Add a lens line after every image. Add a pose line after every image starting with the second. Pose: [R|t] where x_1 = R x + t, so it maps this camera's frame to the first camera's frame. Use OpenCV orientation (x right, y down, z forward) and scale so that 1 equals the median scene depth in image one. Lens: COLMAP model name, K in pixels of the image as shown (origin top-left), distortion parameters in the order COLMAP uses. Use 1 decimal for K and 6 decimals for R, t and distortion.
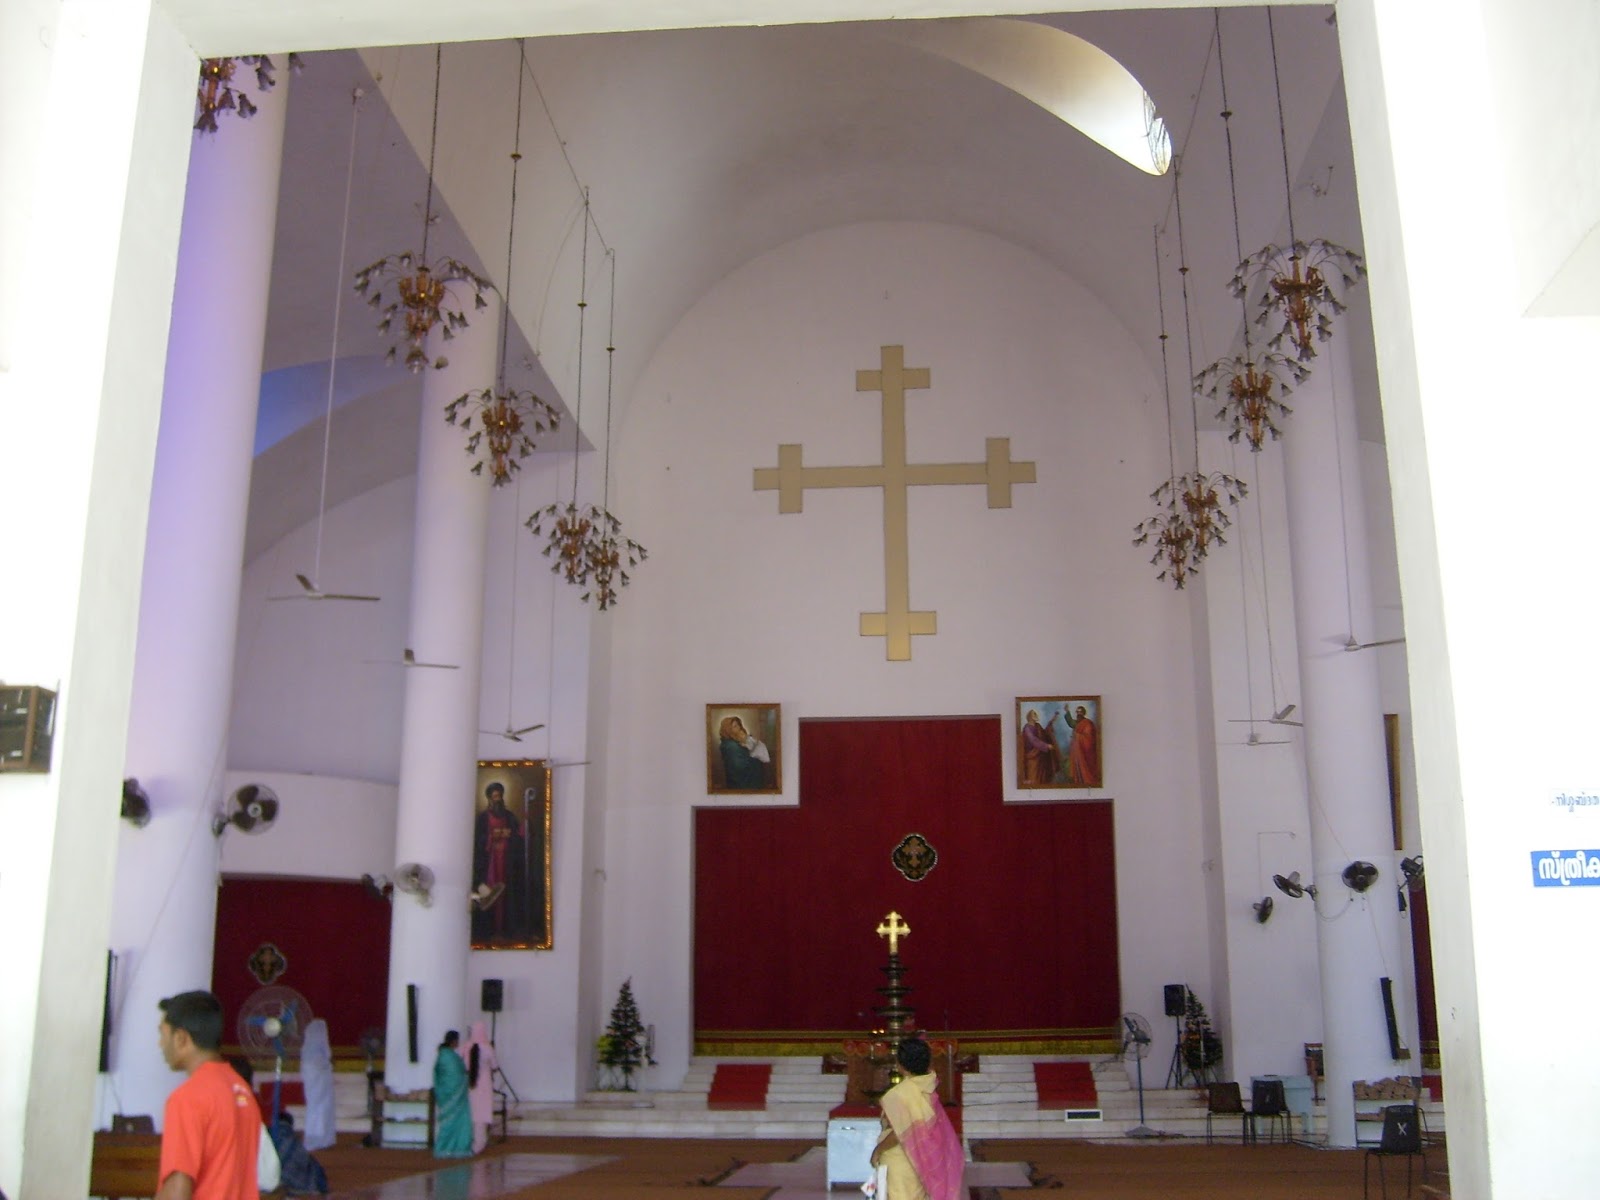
lens RADIAL K [[1745.4, 0, 800.0], [0, 1745.4, 600.0], [0, 0, 1]] dist [-0.264489, 0.000223]
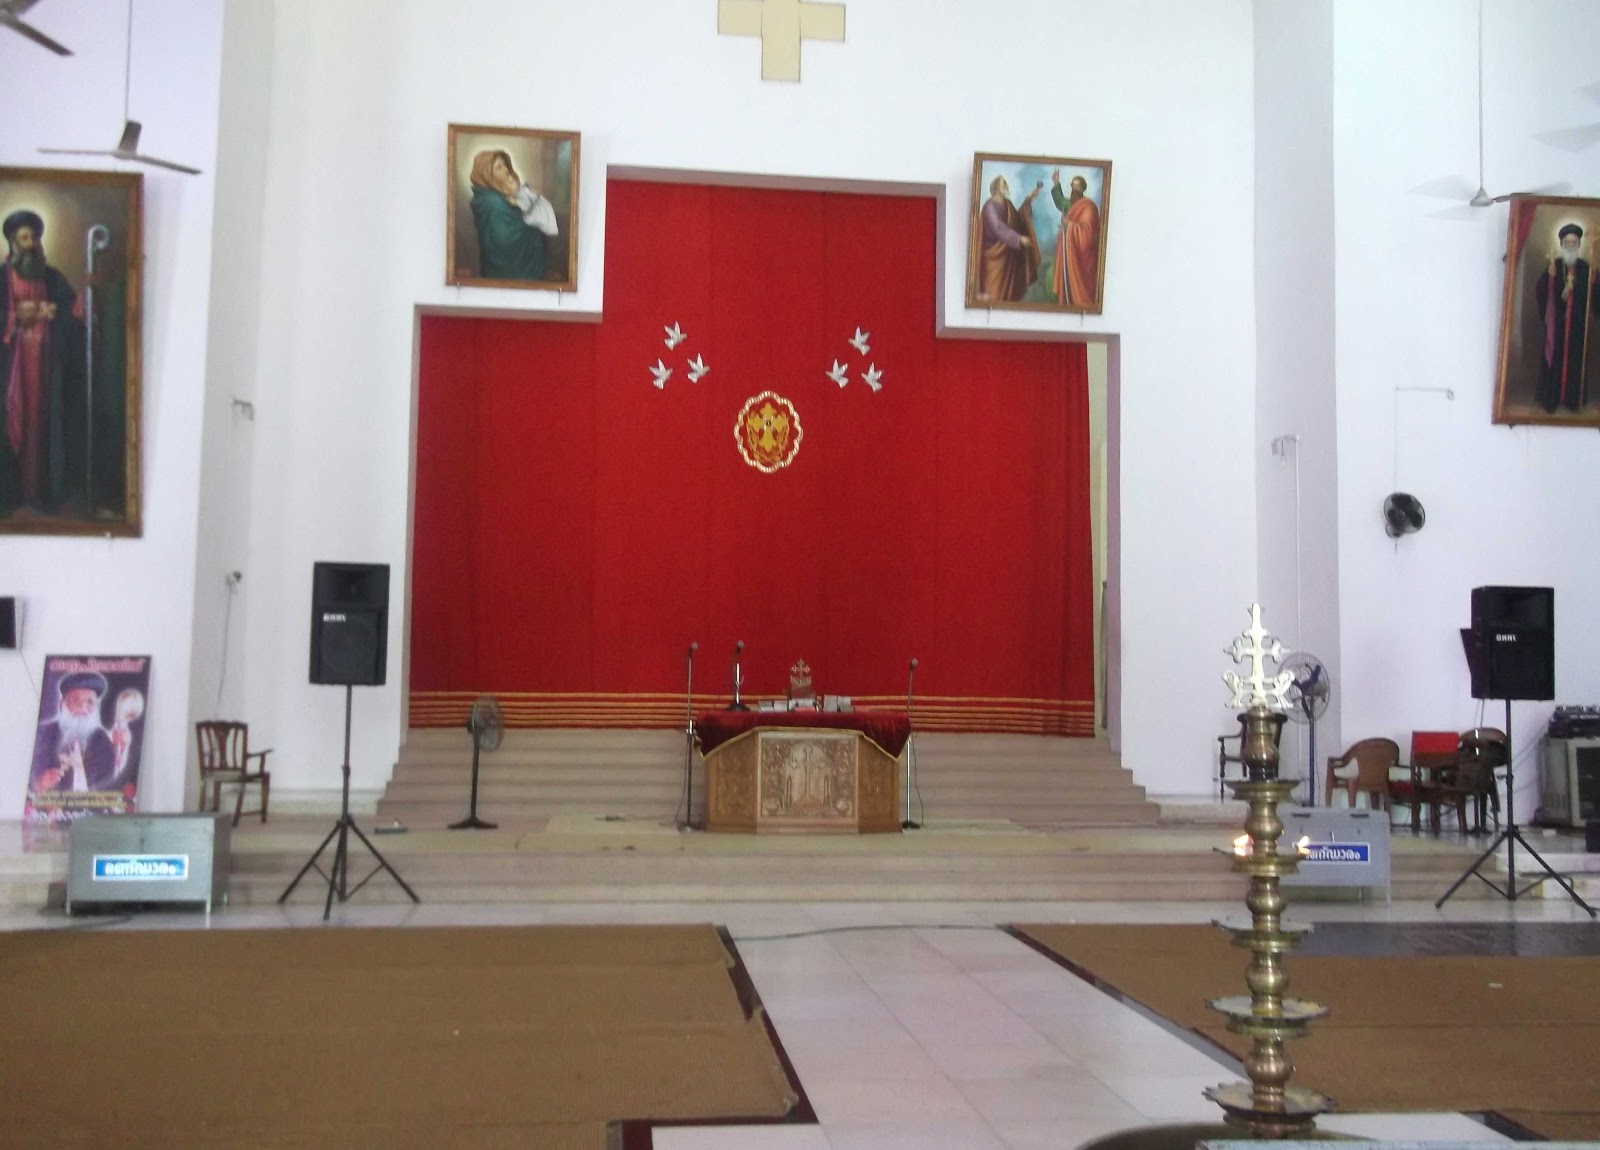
lens RADIAL K [[1305.9, 0, 800.0], [0, 1305.9, 575.0], [0, 0, 1]] dist [0.012943, 0.007333]
pose [[0.974642, 0.038234, 0.220478, -0.031254], [-0.065190, 0.991071, 0.116311, 0.153391], [-0.214062, -0.127735, 0.968432, 0.550656]]
